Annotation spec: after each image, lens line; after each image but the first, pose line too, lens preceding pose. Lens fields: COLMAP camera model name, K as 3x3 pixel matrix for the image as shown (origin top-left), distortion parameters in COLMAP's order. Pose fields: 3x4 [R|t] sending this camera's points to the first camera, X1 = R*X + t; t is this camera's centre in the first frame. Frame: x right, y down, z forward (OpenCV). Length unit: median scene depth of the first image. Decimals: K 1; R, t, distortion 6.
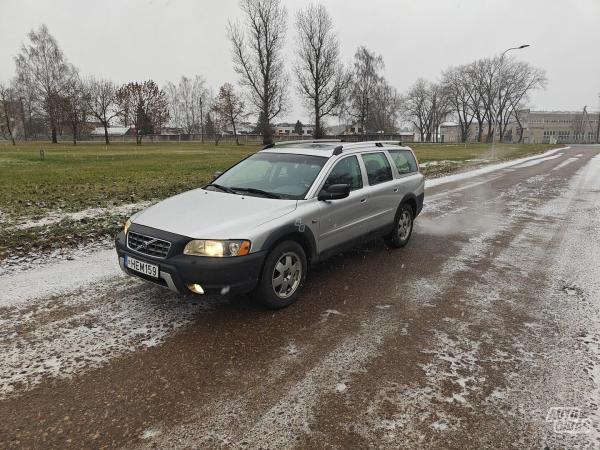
lens RADIAL K [[415.0, 0, 302.6], [0, 415.0, 222.0], [0, 0, 1]] dist [0.015224, 0.005373]
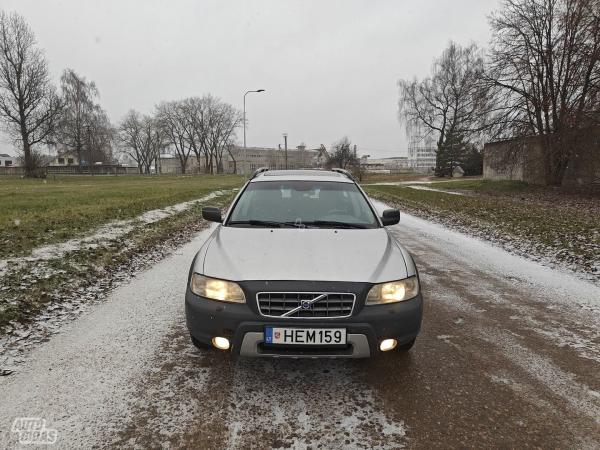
lens RADIAL K [[415.0, 0, 300.1], [0, 415.0, 222.4], [0, 0, 1]] dist [0.015224, 0.005373]
pose [[0.797279, -0.082908, 0.597889, -0.053041], [0.126307, 0.991509, -0.030938, -0.004449], [-0.590247, 0.100184, 0.800981, 0.026706]]
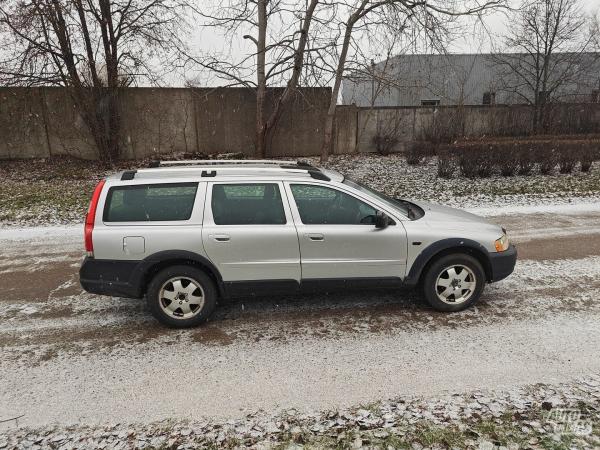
lens RADIAL K [[415.0, 0, 298.5], [0, 415.0, 227.0], [0, 0, 1]] dist [0.015224, 0.005373]
pose [[-0.682129, -0.180148, 0.708694, -0.060805], [0.151996, 0.913078, 0.378400, -0.038174], [-0.715261, 0.365836, -0.595455, 0.150824]]
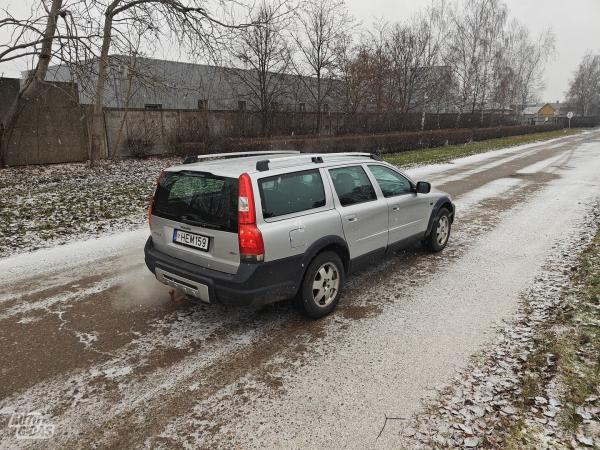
lens RADIAL K [[415.0, 0, 302.4], [0, 415.0, 223.6], [0, 0, 1]] dist [0.015224, 0.005373]
pose [[-0.998048, -0.016017, 0.060362, 0.001225], [0.010930, 0.906836, 0.421341, -0.042388], [-0.061487, 0.421178, -0.904891, 0.186941]]
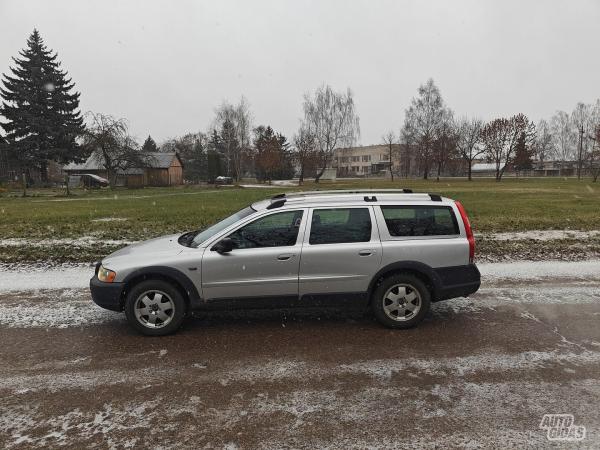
lens RADIAL K [[415.0, 0, 299.5], [0, 415.0, 229.9], [0, 0, 1]] dist [0.015224, 0.005373]
pose [[0.629539, 0.095153, -0.771120, 0.077326], [-0.143319, 0.989663, 0.005116, -0.011086], [0.763636, 0.107295, 0.636669, 0.037565]]
